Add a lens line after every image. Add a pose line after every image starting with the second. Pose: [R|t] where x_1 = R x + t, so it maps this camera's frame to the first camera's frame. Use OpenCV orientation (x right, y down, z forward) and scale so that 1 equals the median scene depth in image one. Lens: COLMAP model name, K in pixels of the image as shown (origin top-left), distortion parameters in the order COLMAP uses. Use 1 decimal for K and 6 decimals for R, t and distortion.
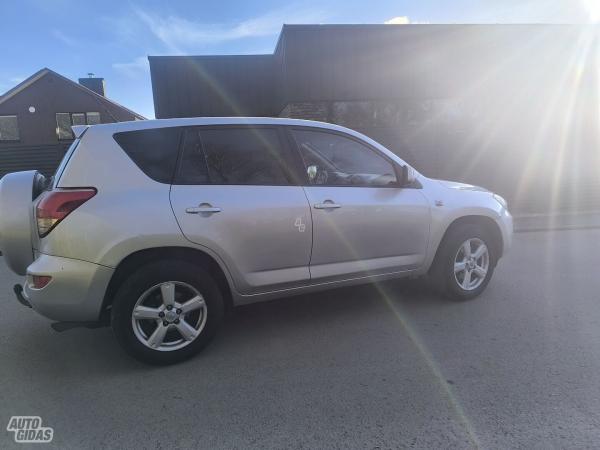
lens RADIAL K [[432.8, 0, 300.0], [0, 432.8, 225.0], [0, 0, 1]] dist [-0.009012, -0.003575]
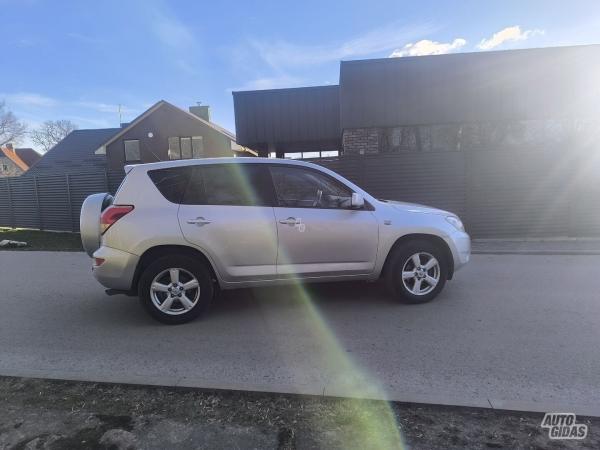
lens RADIAL K [[447.9, 0, 297.7], [0, 447.9, 225.2], [0, 0, 1]] dist [0.027318, -0.041373]
pose [[0.963697, 0.034027, -0.264822, 0.507443], [-0.043301, 0.998633, -0.029262, 0.008079], [0.263464, 0.039667, 0.963853, -0.397636]]
